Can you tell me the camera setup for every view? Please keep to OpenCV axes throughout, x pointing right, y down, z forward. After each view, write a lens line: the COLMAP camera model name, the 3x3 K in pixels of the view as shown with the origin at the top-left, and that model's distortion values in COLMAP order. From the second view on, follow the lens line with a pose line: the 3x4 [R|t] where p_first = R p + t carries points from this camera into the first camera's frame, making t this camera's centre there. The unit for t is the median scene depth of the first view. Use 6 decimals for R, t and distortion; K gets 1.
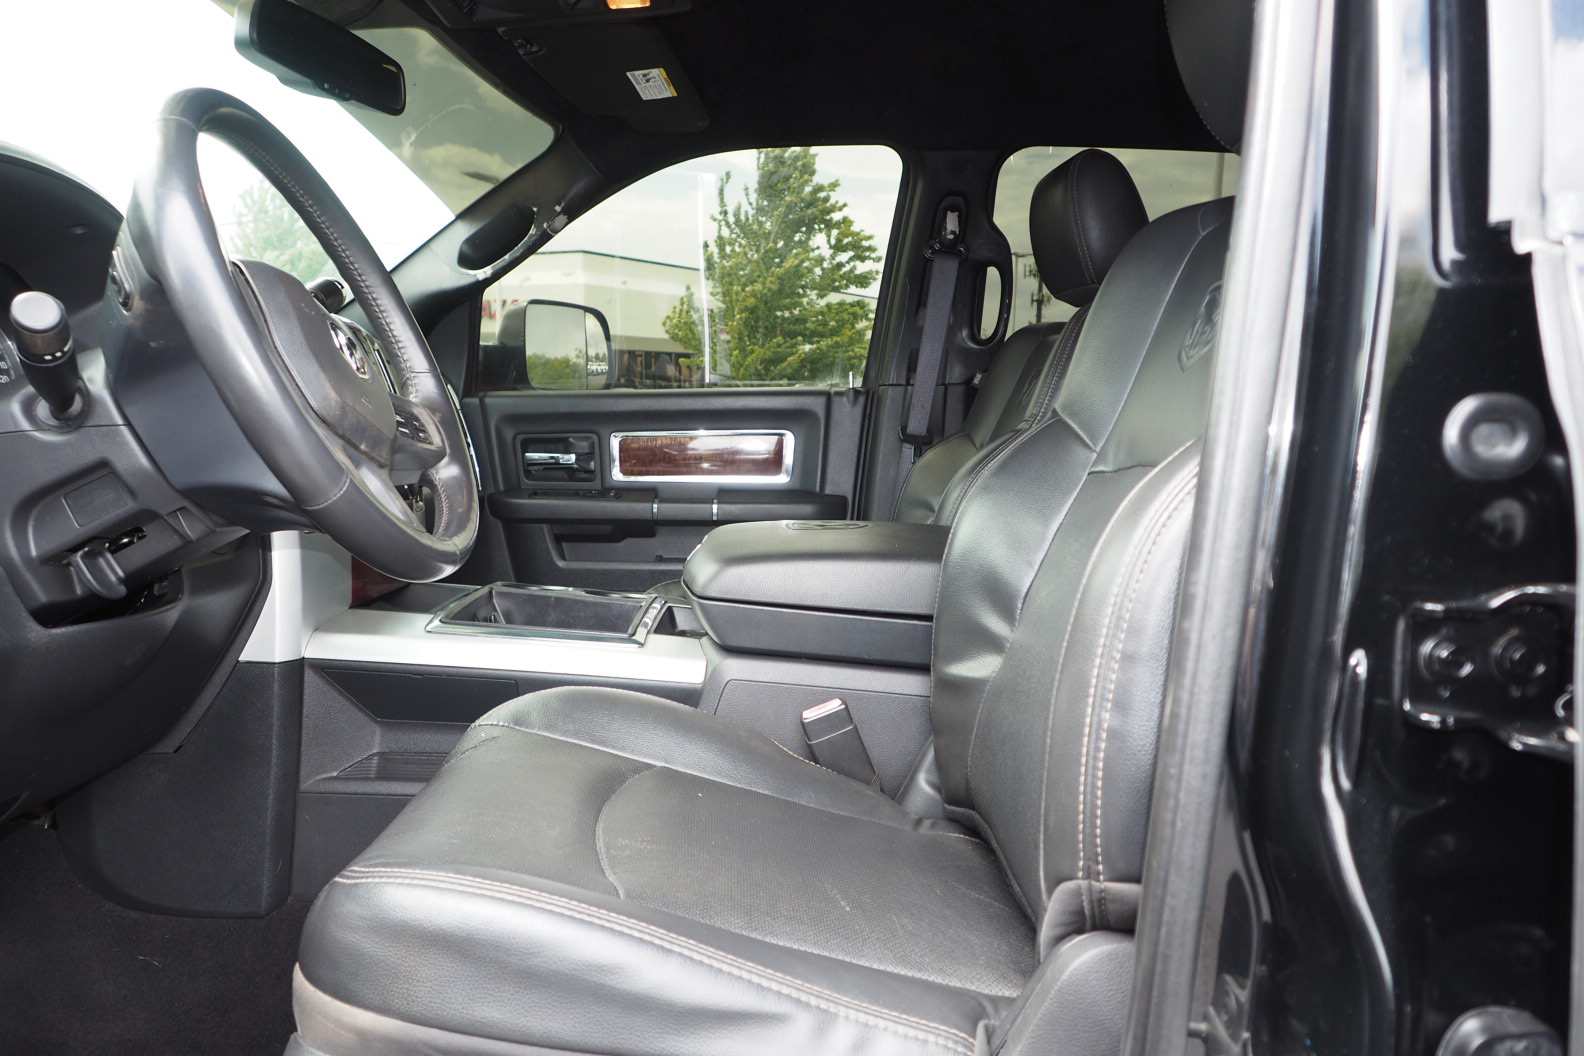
lens RADIAL K [[1103.7, 0, 792.0], [0, 1103.7, 528.0], [0, 0, 1]] dist [-0.043381, 0.006606]
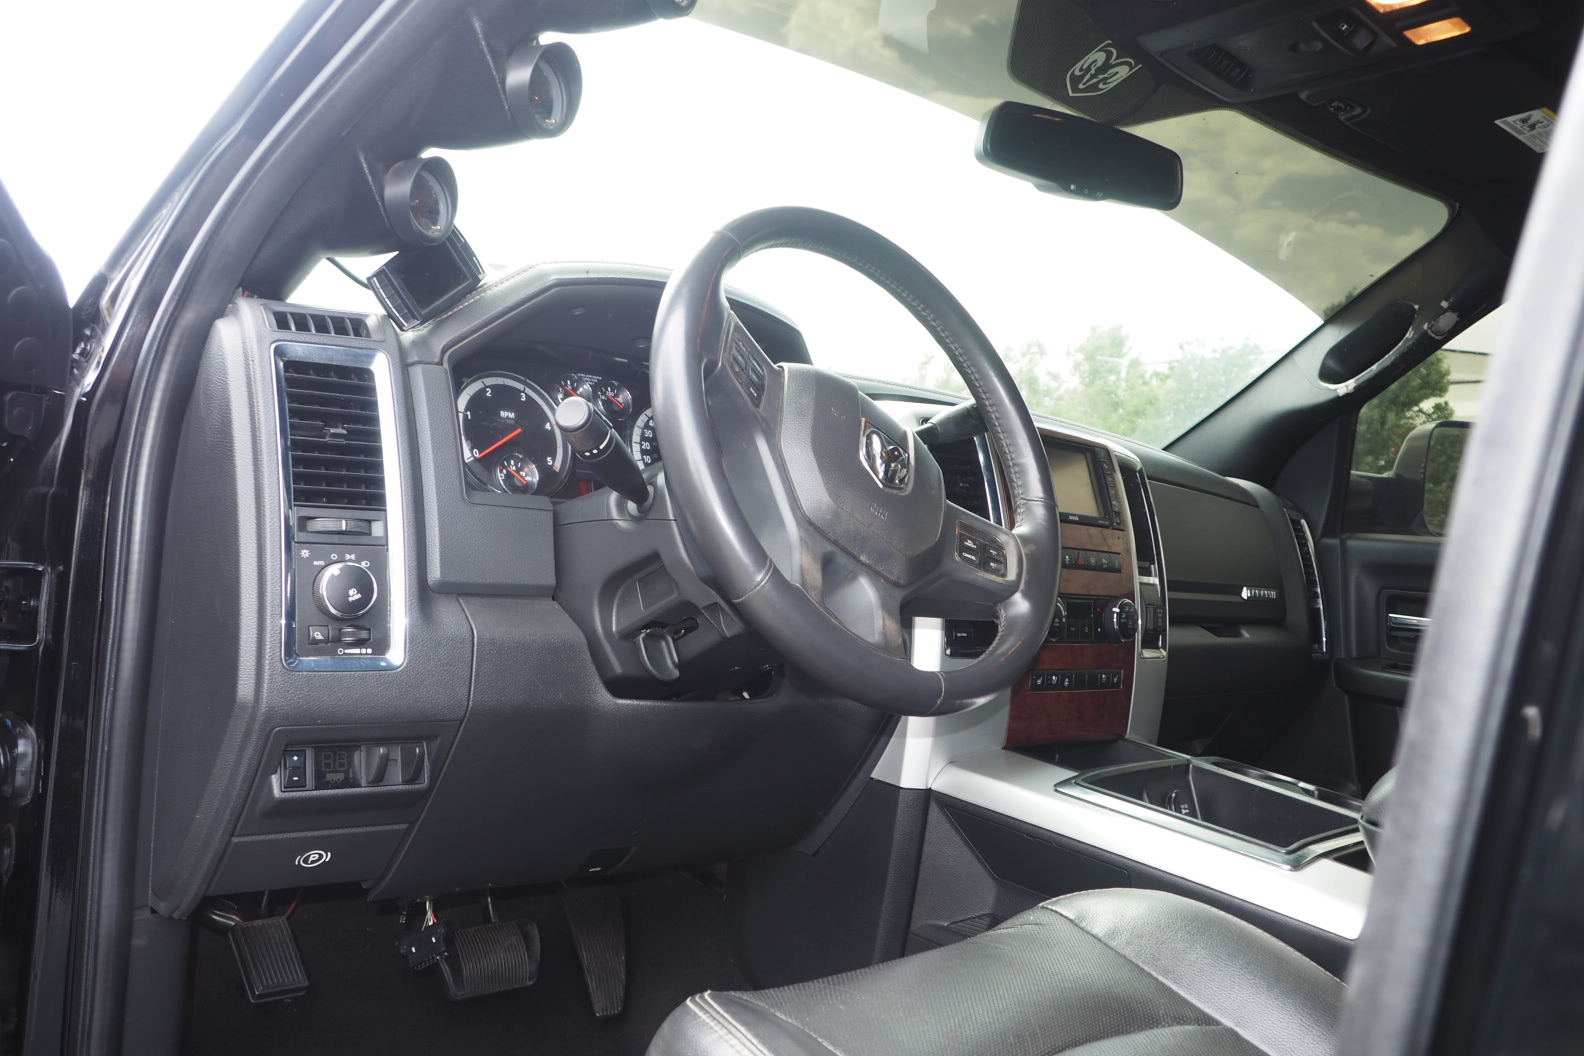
lens RADIAL K [[1279.7, 0, 792.2], [0, 1279.7, 552.5], [0, 0, 1]] dist [-0.040126, 0.005056]
pose [[0.675083, 0.073526, -0.734068, 0.256377], [-0.151732, 0.987587, -0.040621, -0.018597], [0.721970, 0.138804, 0.677859, 0.144535]]
